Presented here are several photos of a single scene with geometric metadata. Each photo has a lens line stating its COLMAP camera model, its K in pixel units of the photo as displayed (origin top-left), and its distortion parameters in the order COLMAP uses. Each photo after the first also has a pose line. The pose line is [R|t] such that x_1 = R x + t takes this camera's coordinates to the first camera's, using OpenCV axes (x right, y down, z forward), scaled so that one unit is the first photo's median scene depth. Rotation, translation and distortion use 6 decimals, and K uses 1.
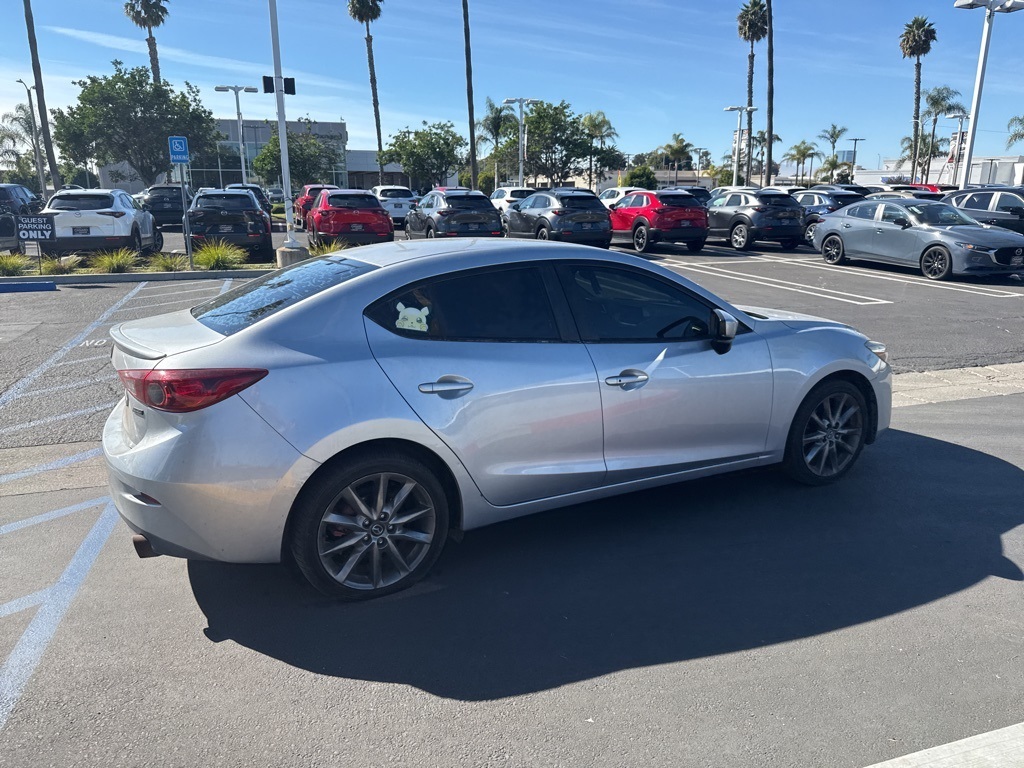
lens RADIAL K [[725.1, 0, 506.6], [0, 725.1, 387.7], [0, 0, 1]] dist [0.033321, -0.041579]
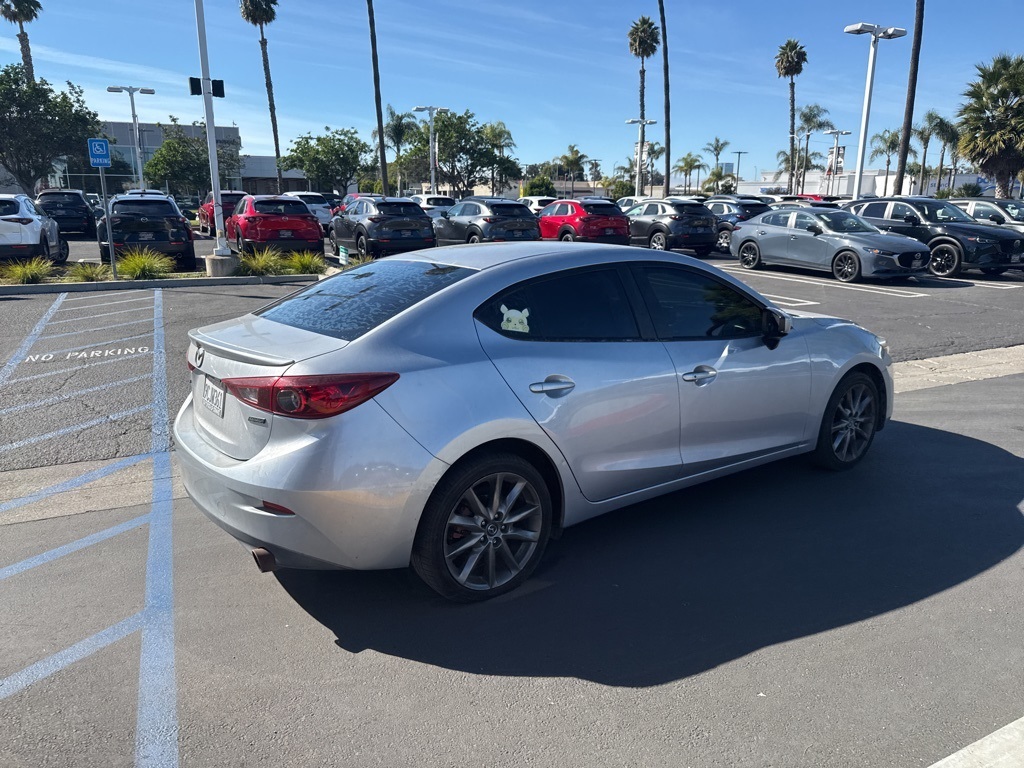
lens RADIAL K [[725.1, 0, 505.5], [0, 725.1, 386.5], [0, 0, 1]] dist [0.033321, -0.041579]
pose [[0.990283, -0.029492, 0.135902, -0.054013], [0.031184, 0.999460, -0.010333, 0.001431], [-0.135524, 0.014470, 0.990668, -0.000052]]
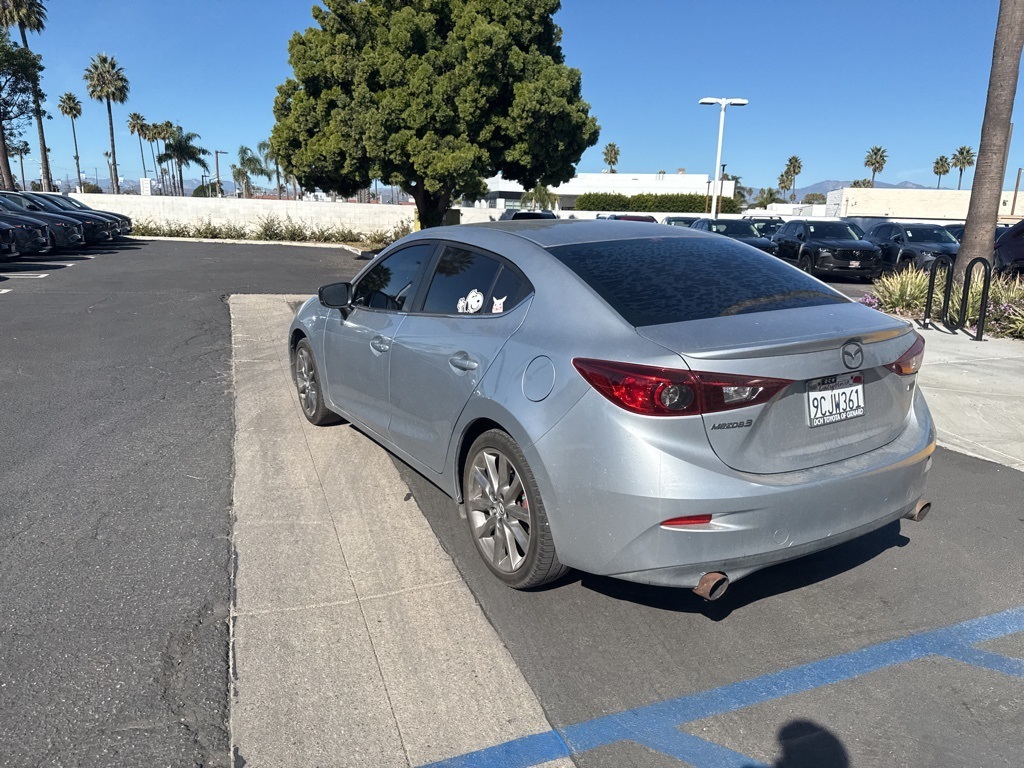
lens RADIAL K [[725.1, 0, 505.1], [0, 725.1, 385.9], [0, 0, 1]] dist [0.033321, -0.041579]
pose [[-0.055656, -0.223735, 0.973060, -0.252779], [0.229708, 0.945558, 0.230550, -0.056796], [-0.971667, 0.236351, -0.001233, 0.270391]]
